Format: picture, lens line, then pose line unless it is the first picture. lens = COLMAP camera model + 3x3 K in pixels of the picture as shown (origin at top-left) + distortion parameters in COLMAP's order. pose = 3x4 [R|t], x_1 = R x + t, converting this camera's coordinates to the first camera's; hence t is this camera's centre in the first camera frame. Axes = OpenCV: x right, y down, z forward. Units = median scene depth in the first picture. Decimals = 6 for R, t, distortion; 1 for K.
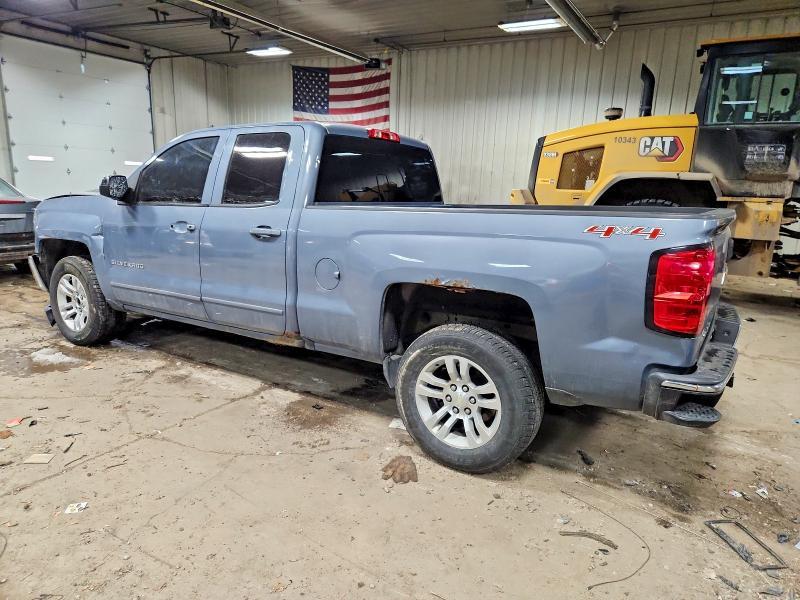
lens RADIAL K [[572.6, 0, 411.2], [0, 572.6, 299.8], [0, 0, 1]] dist [0.110380, -0.098845]
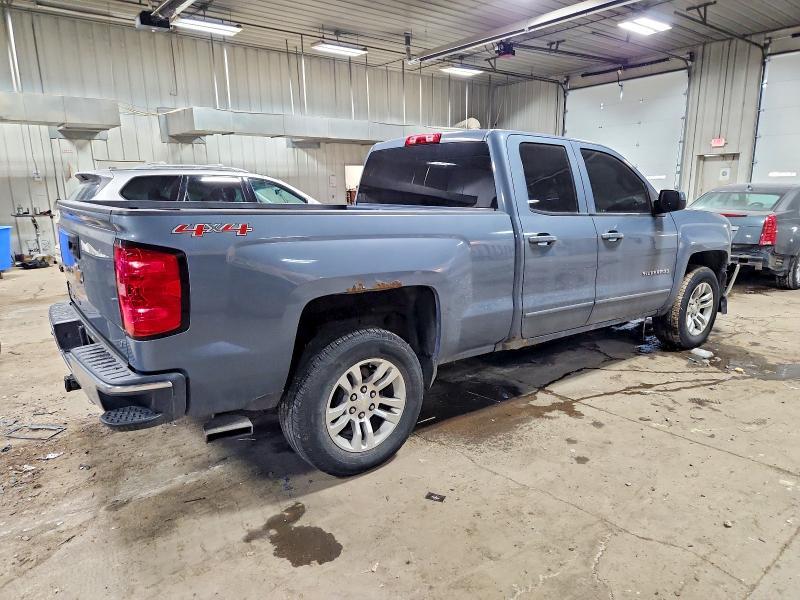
lens RADIAL K [[572.6, 0, 411.2], [0, 572.6, 299.8], [0, 0, 1]] dist [0.110380, -0.098845]
pose [[-0.405441, 0.116796, -0.906629, 0.988576], [-0.155767, 0.968471, 0.194422, -0.225518], [0.900752, 0.220049, -0.374465, 1.548298]]
